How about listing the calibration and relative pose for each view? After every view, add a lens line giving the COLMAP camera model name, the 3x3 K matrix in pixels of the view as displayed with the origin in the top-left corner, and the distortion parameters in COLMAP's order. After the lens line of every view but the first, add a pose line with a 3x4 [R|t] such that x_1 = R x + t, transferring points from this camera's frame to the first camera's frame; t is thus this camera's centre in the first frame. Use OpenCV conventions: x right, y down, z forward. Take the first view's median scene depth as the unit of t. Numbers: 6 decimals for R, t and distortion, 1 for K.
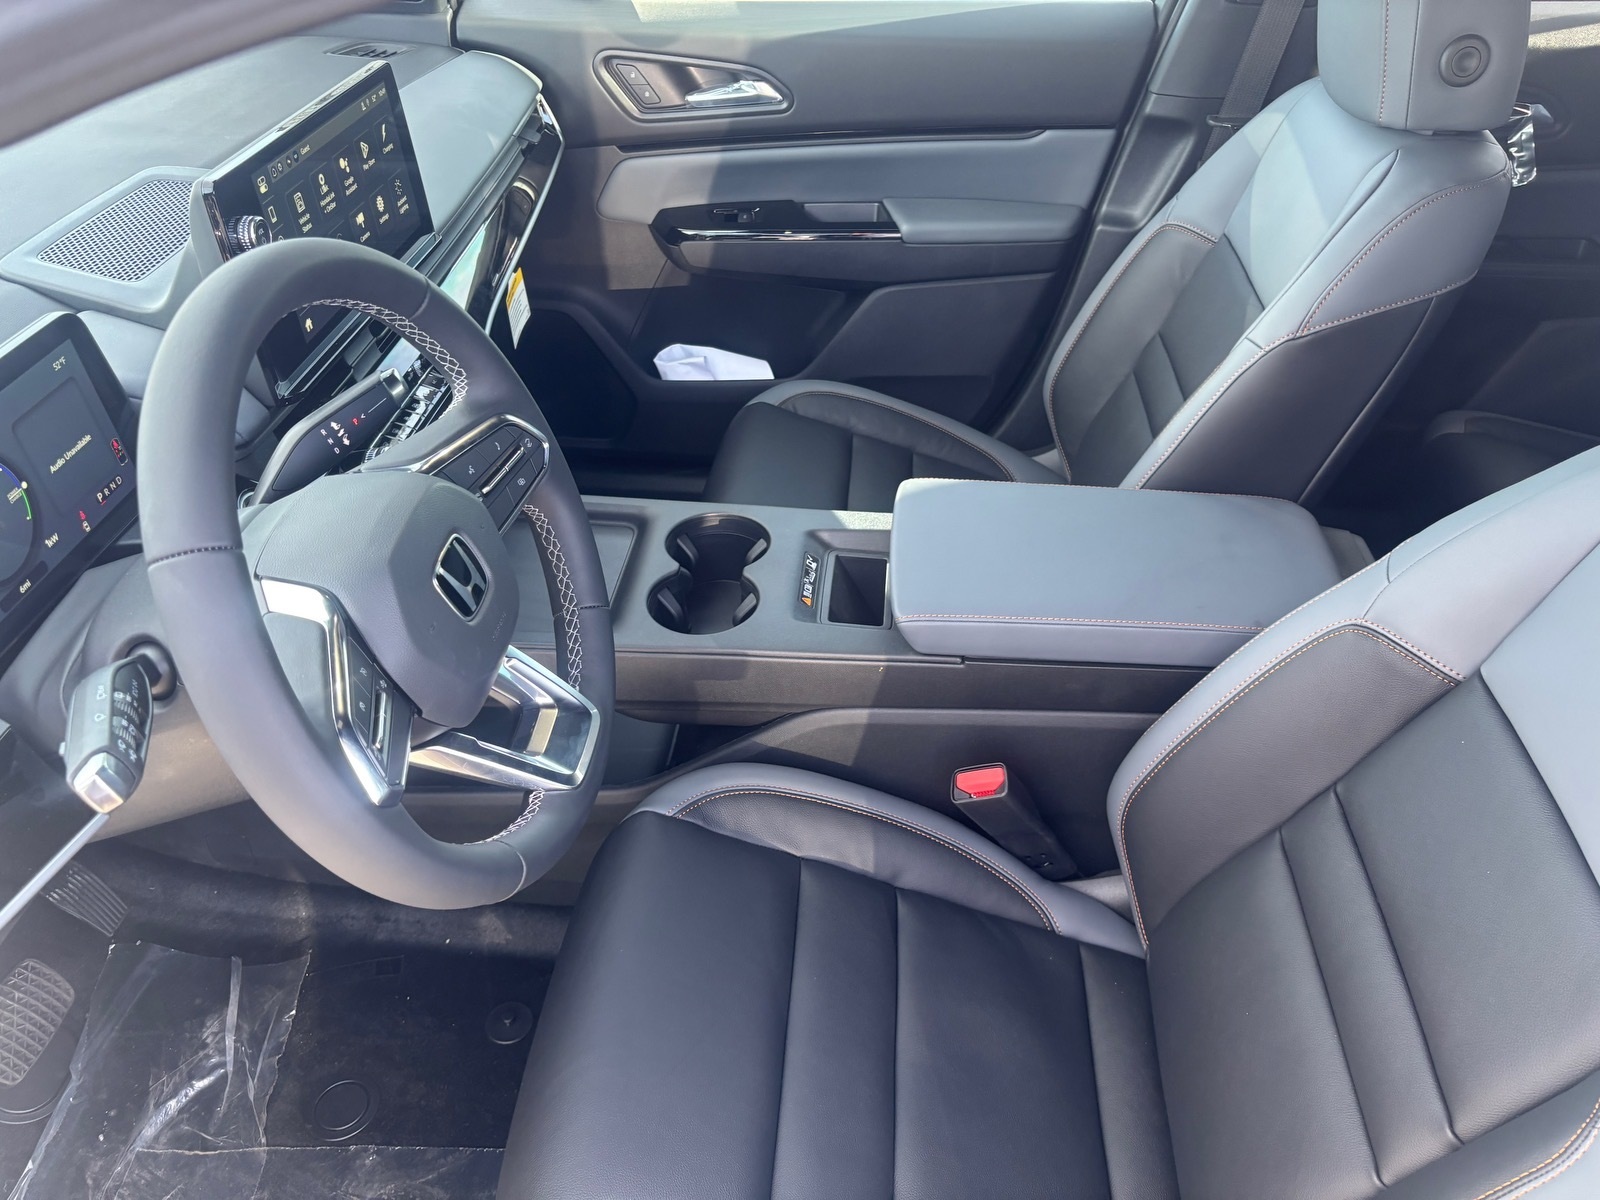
lens RADIAL K [[1228.0, 0, 806.8], [0, 1228.0, 589.4], [0, 0, 1]] dist [0.031074, -0.035275]
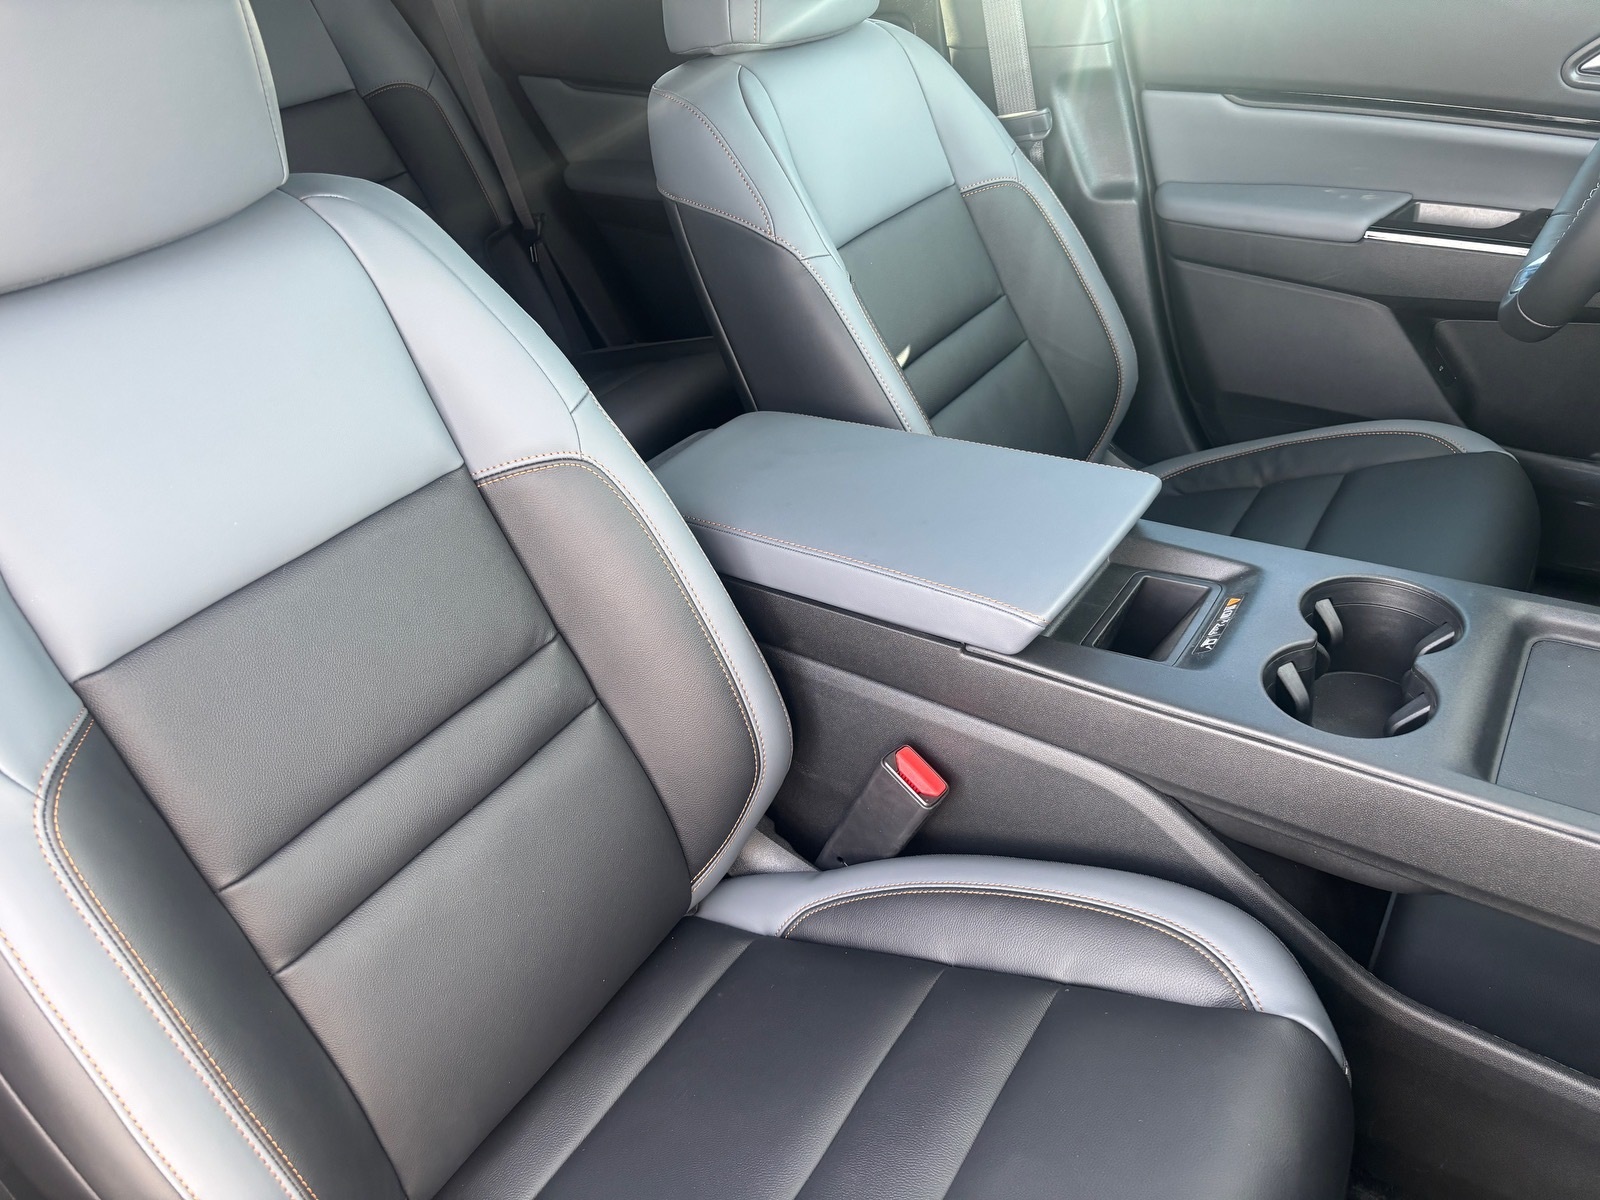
lens RADIAL K [[1228.0, 0, 791.9], [0, 1228.0, 607.7], [0, 0, 1]] dist [0.031074, -0.035275]
pose [[-0.879293, -0.190594, 0.436484, -0.136208], [0.345501, 0.375550, 0.859995, -1.083112], [-0.327831, 0.906993, -0.264368, 1.848121]]
